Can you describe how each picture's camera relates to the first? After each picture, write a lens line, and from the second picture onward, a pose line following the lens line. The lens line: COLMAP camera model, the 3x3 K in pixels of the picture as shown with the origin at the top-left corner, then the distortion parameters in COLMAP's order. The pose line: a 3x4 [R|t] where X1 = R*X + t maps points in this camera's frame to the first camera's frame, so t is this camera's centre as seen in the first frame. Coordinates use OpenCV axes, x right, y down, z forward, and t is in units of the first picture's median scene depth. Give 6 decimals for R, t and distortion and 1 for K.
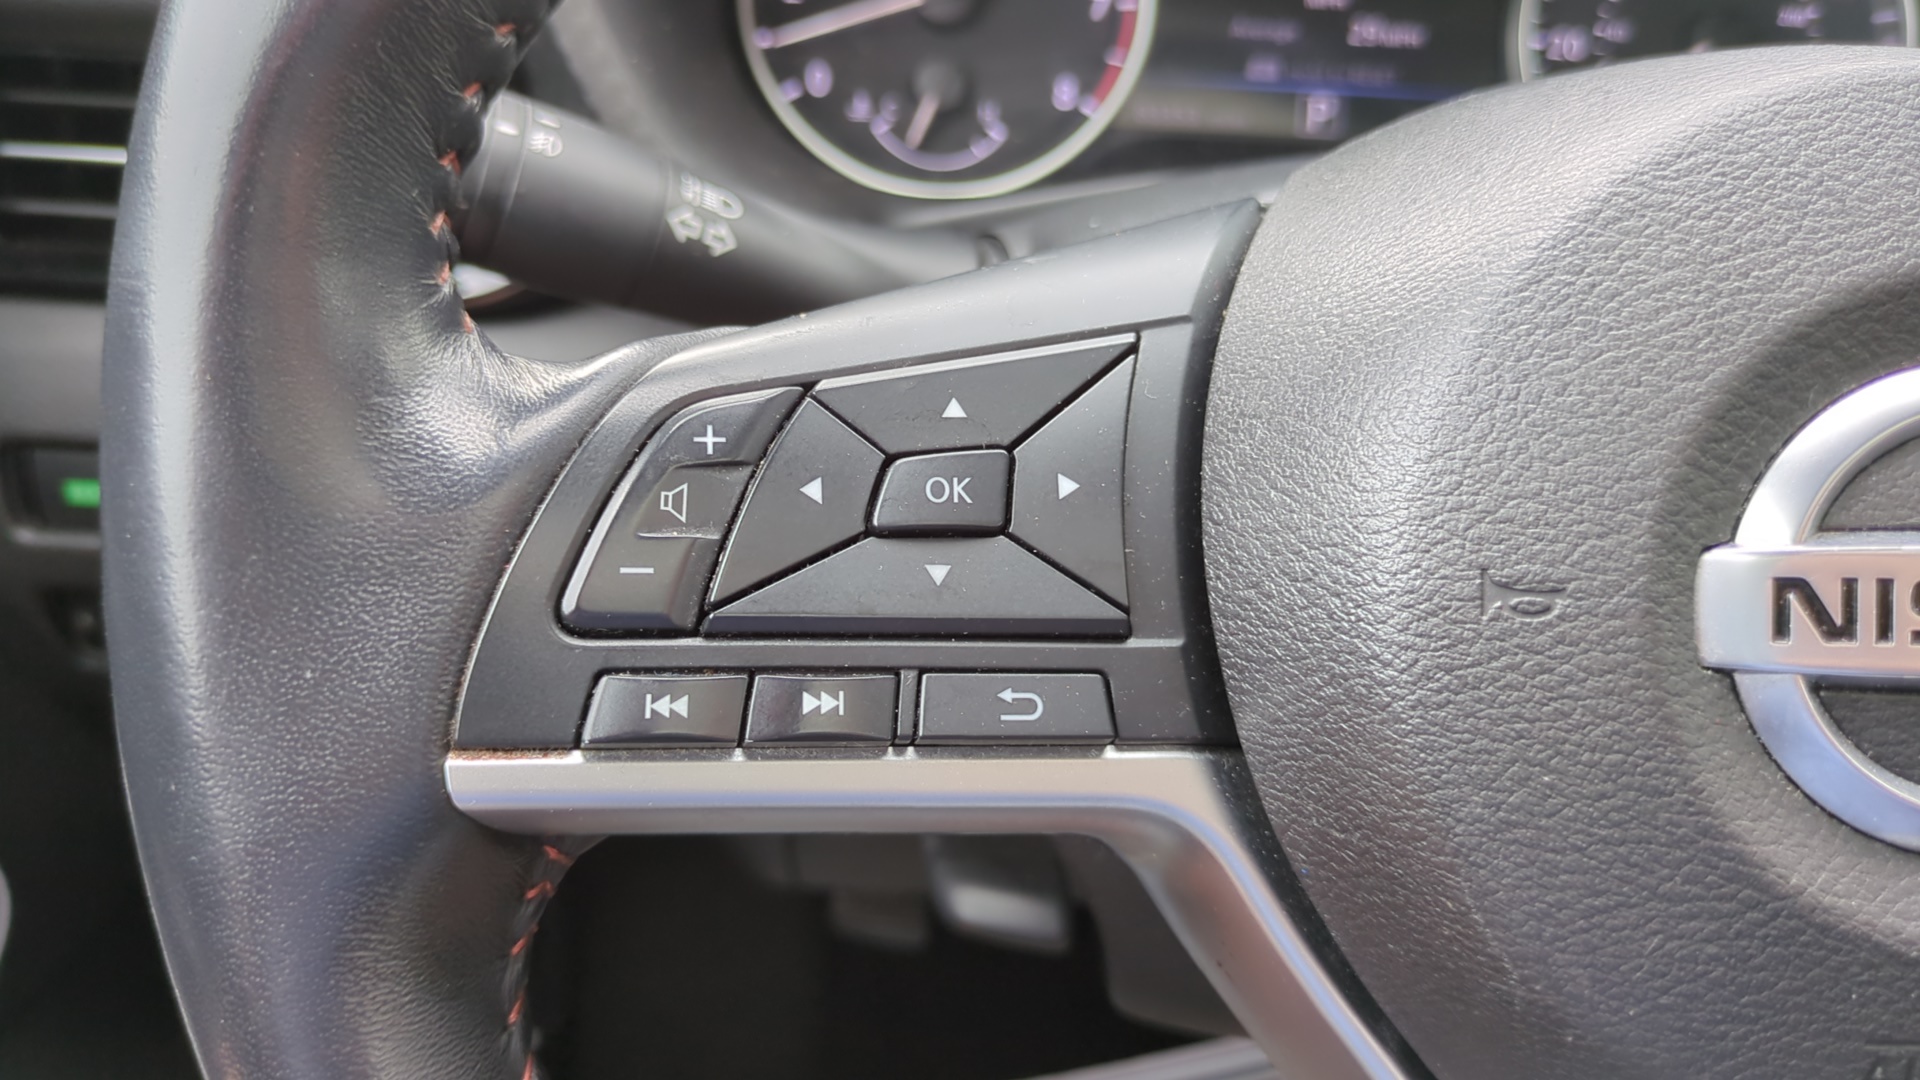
lens RADIAL K [[1602.3, 0, 957.9], [0, 1602.3, 527.0], [0, 0, 1]] dist [0.055061, -0.121534]
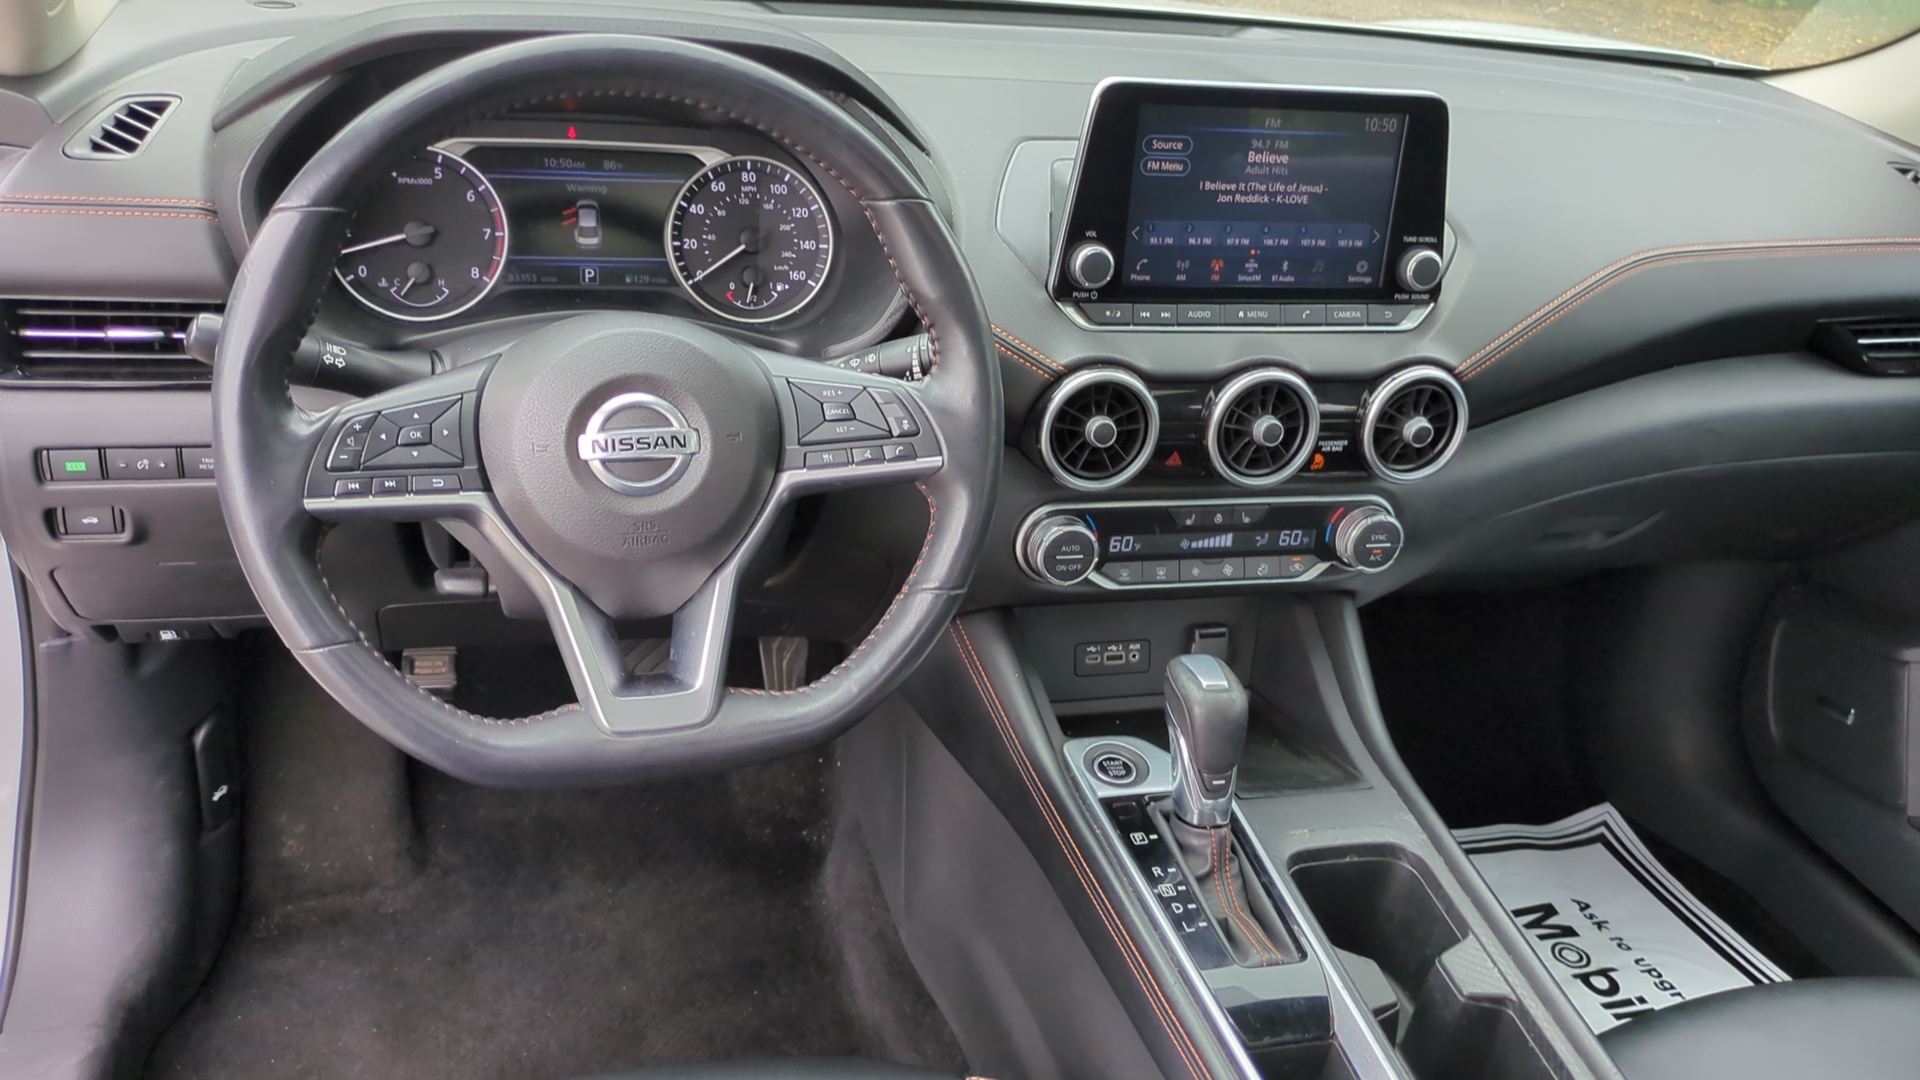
lens RADIAL K [[1602.3, 0, 957.9], [0, 1602.3, 527.0], [0, 0, 1]] dist [0.055061, -0.121534]
pose [[0.961412, -0.081120, 0.262883, 0.243631], [0.076363, 0.996679, 0.028279, 0.219611], [-0.264303, -0.007113, 0.964413, -3.671796]]
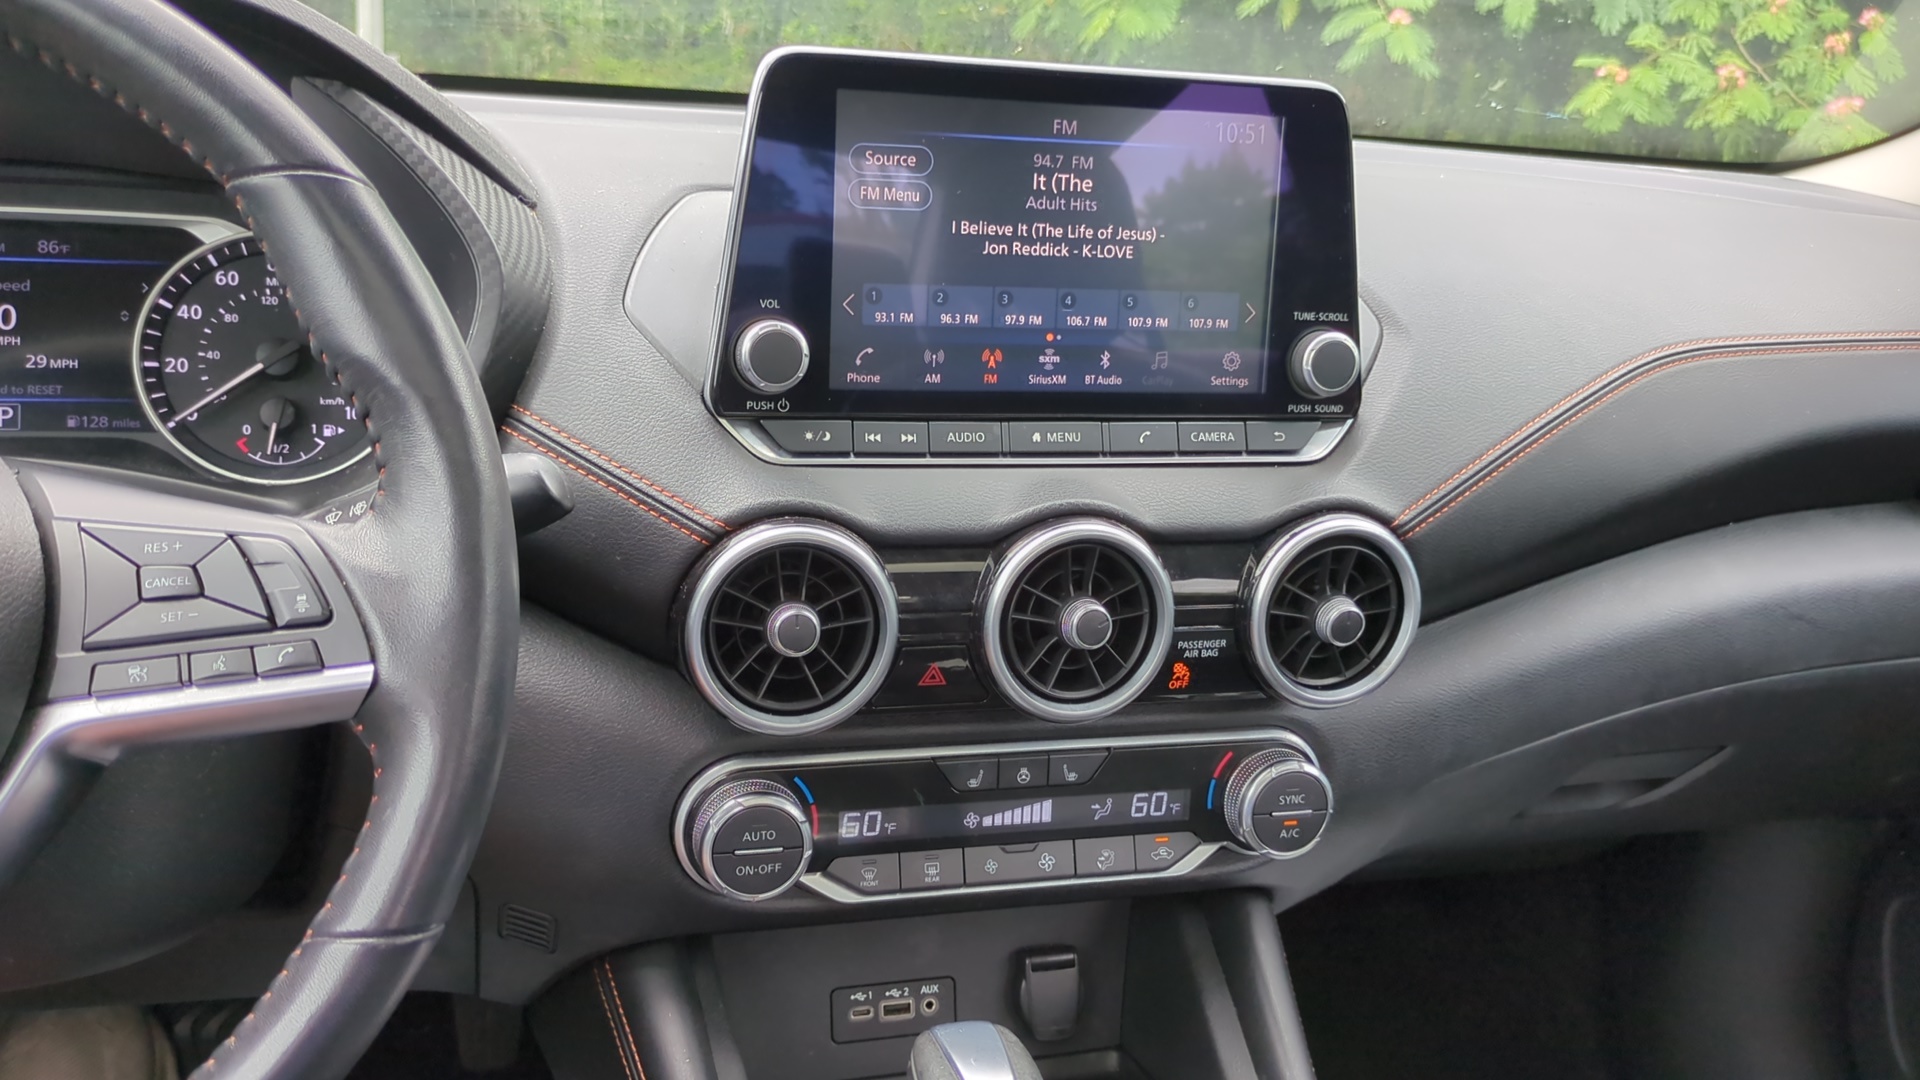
lens RADIAL K [[1602.3, 0, 957.9], [0, 1602.3, 527.0], [0, 0, 1]] dist [0.055061, -0.121534]
pose [[0.956781, -0.064842, 0.283488, 1.638280], [0.108431, 0.984072, -0.140873, 0.375009], [-0.269839, 0.165523, 0.948572, -1.614397]]
